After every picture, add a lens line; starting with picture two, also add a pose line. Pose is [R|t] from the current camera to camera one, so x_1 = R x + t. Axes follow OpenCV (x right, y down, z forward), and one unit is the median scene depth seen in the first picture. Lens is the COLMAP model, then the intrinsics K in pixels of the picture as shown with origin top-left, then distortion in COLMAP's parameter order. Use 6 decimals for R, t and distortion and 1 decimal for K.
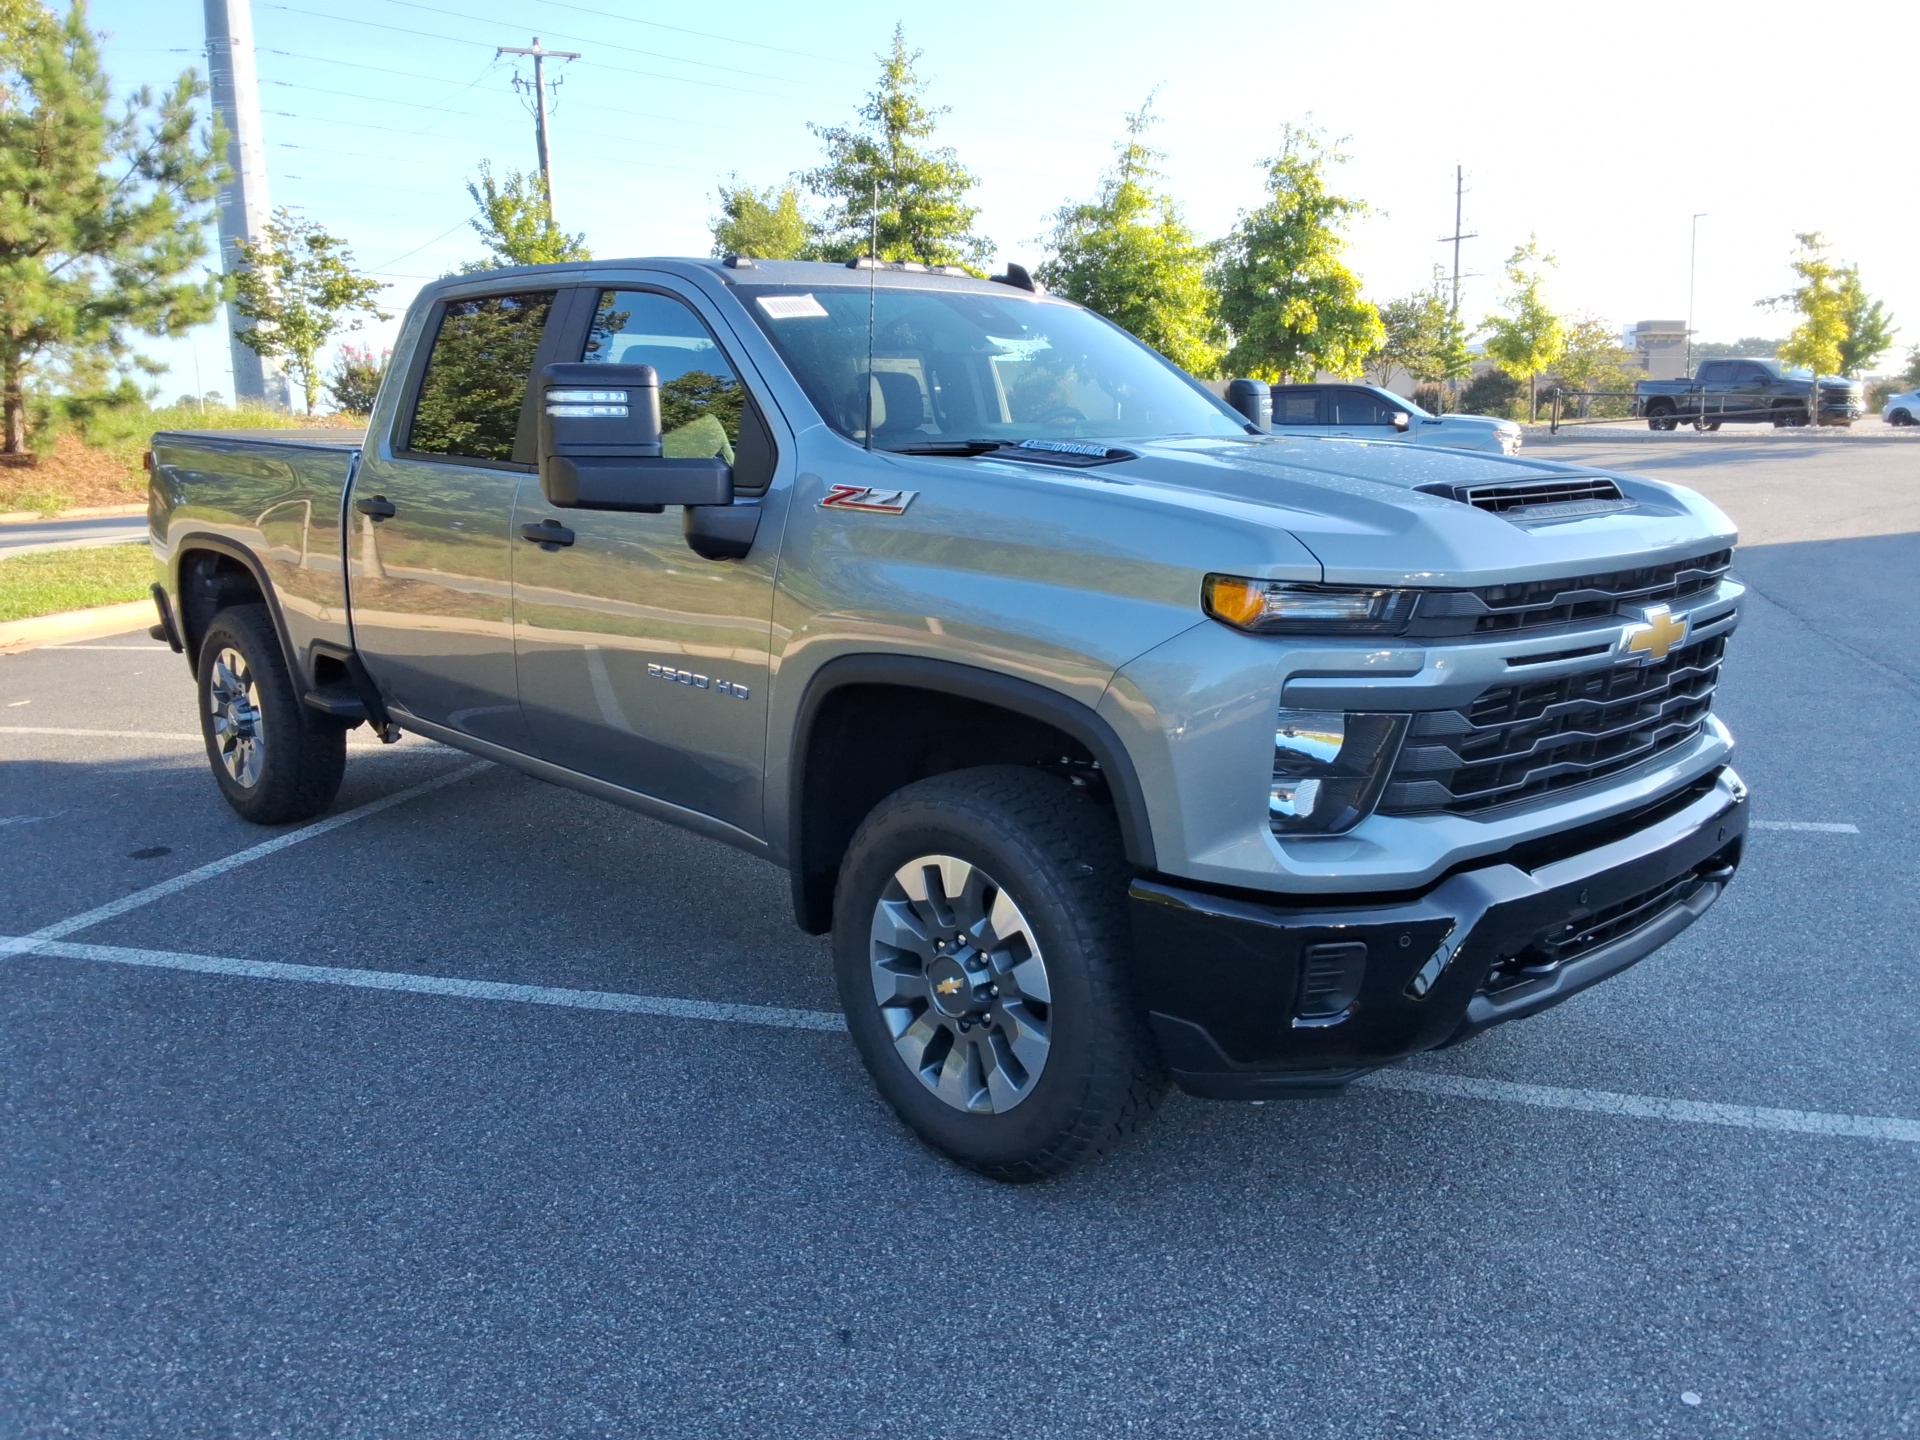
lens RADIAL K [[1536.0, 0, 955.5], [0, 1536.0, 705.9], [0, 0, 1]] dist [0.099220, -0.152858]
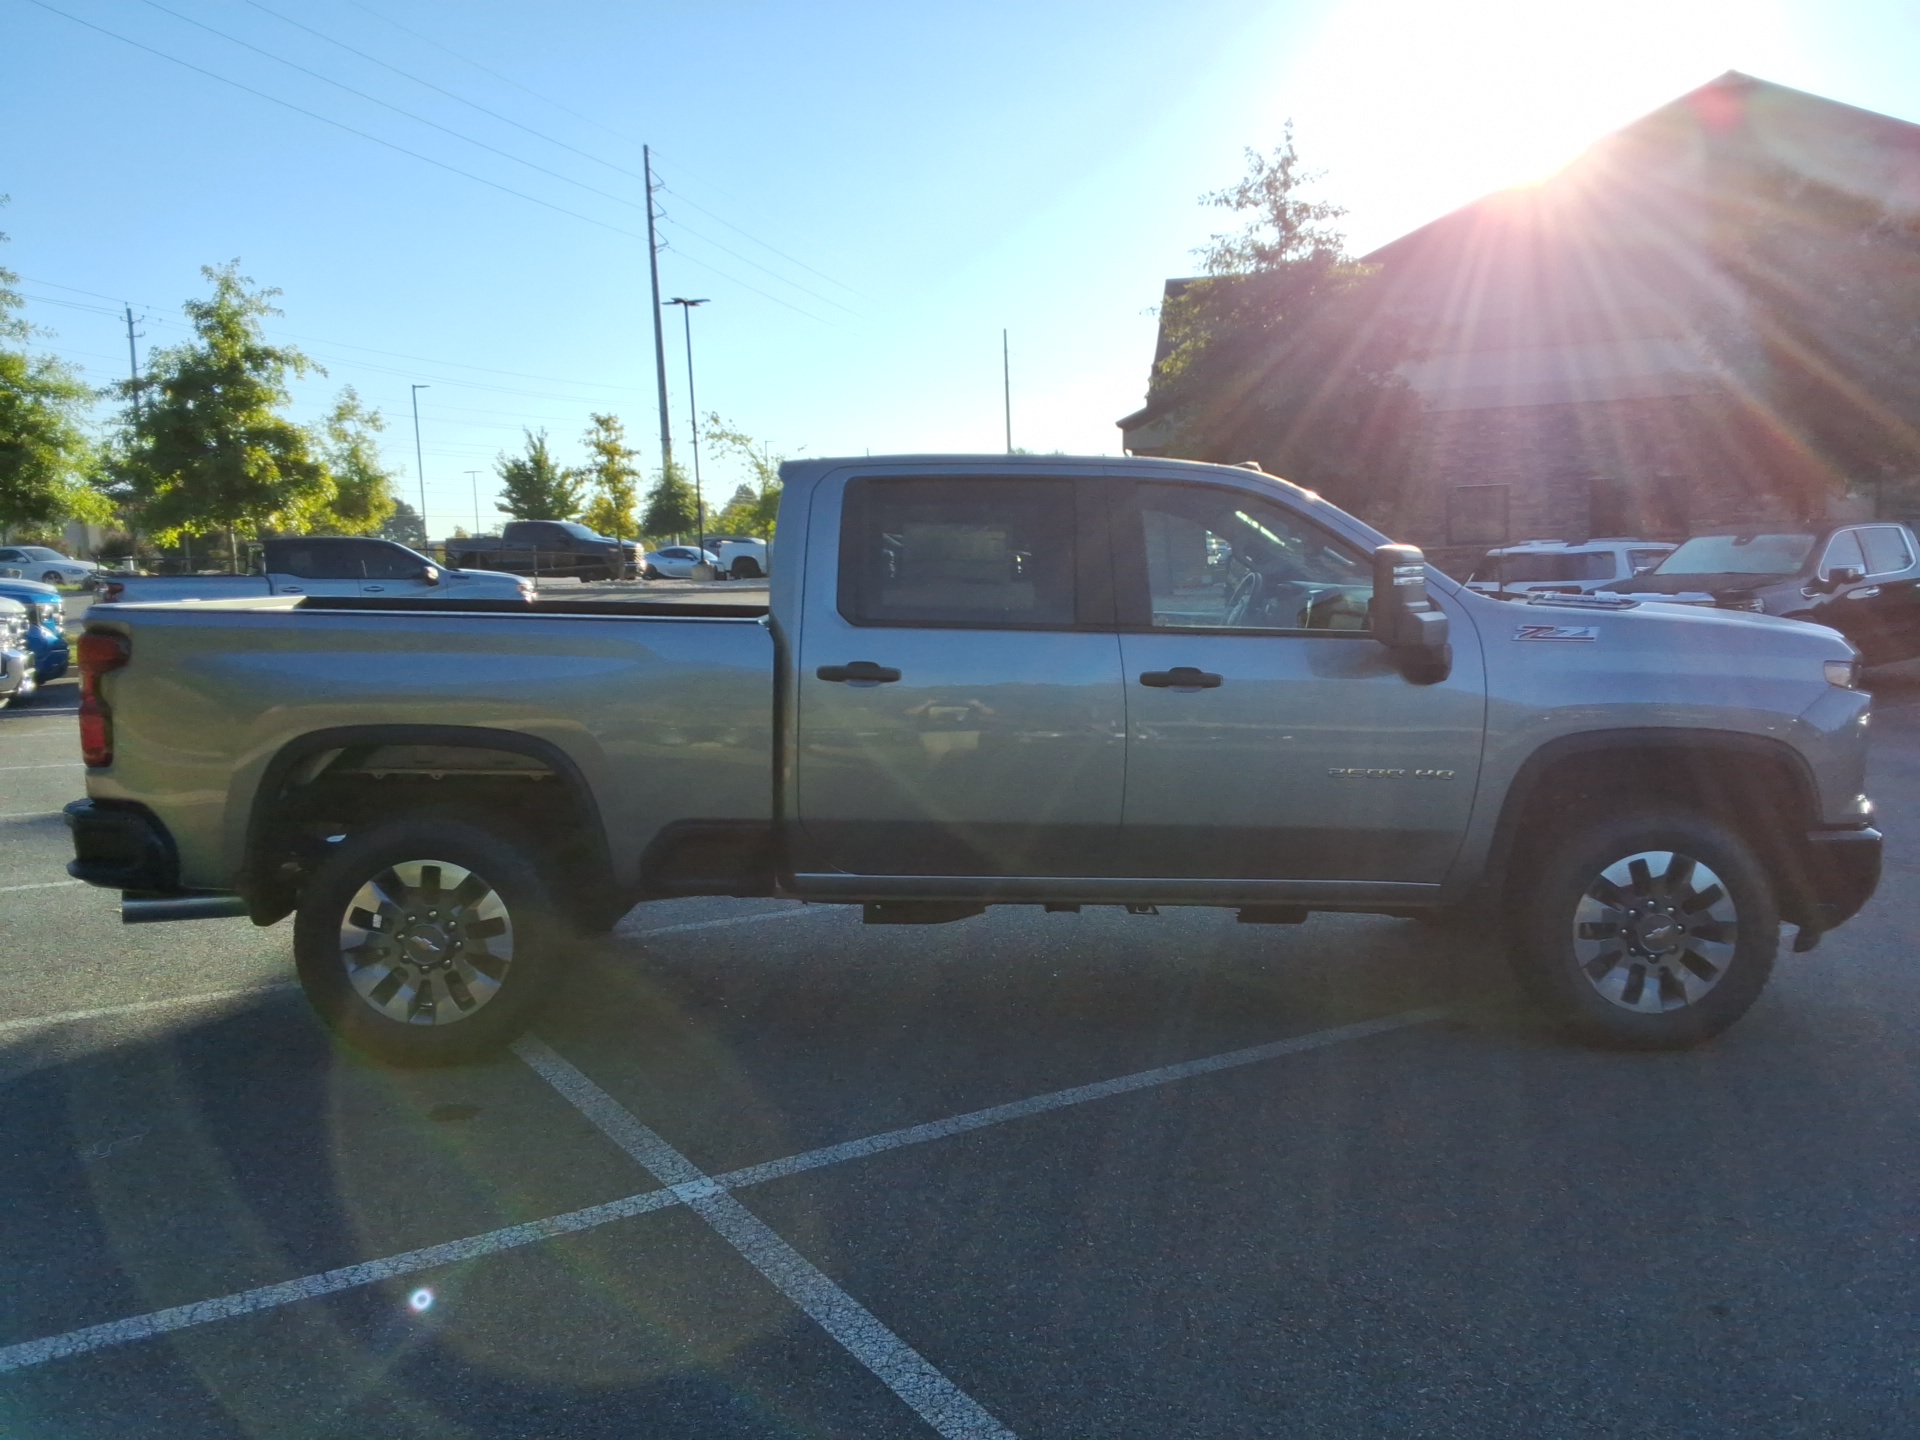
lens RADIAL K [[1536.0, 0, 965.1], [0, 1536.0, 716.4], [0, 0, 1]] dist [0.099220, -0.152858]
pose [[0.680139, -0.069040, 0.729825, -0.173623], [0.133750, 0.990532, -0.030943, -0.008980], [-0.720779, 0.118660, 0.682933, 0.041209]]
